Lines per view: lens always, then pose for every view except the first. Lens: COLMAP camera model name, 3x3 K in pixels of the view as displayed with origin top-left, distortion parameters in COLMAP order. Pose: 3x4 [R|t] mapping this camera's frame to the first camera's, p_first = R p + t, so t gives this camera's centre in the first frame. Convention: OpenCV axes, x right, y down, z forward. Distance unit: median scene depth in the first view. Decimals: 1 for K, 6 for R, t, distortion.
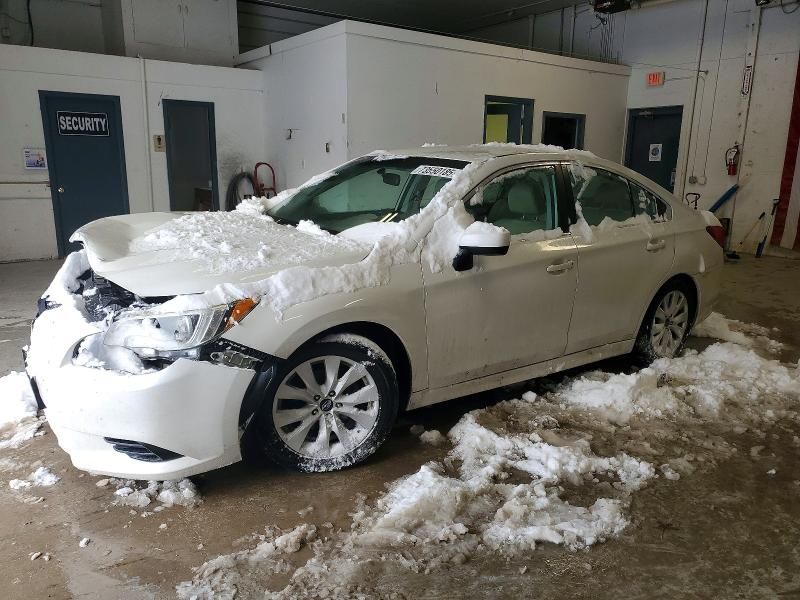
lens RADIAL K [[626.3, 0, 400.0], [0, 626.3, 300.0], [0, 0, 1]] dist [0.031781, 0.003355]
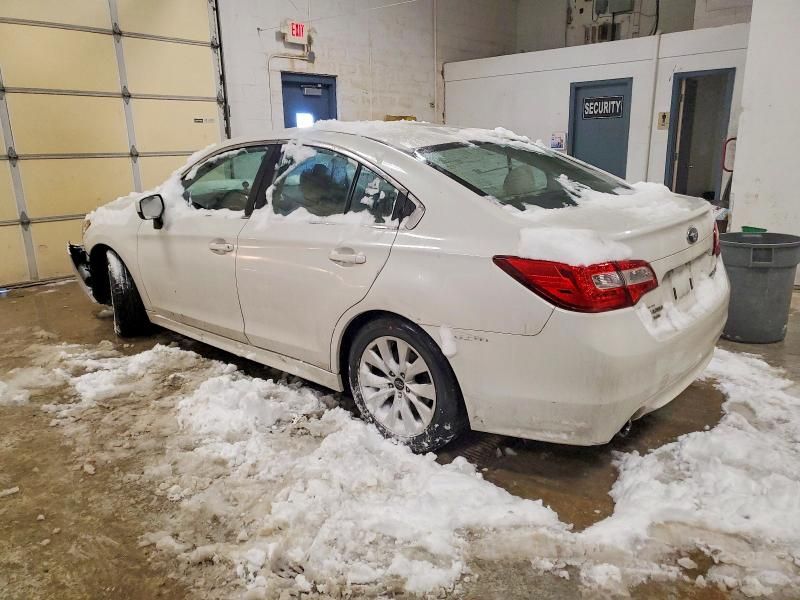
lens RADIAL K [[626.3, 0, 400.0], [0, 626.3, 300.0], [0, 0, 1]] dist [0.031781, 0.003355]
pose [[0.208159, 0.224149, -0.952065, 0.576825], [-0.192342, 0.963761, 0.184849, -0.095173], [0.958996, 0.144644, 0.243729, 0.466461]]
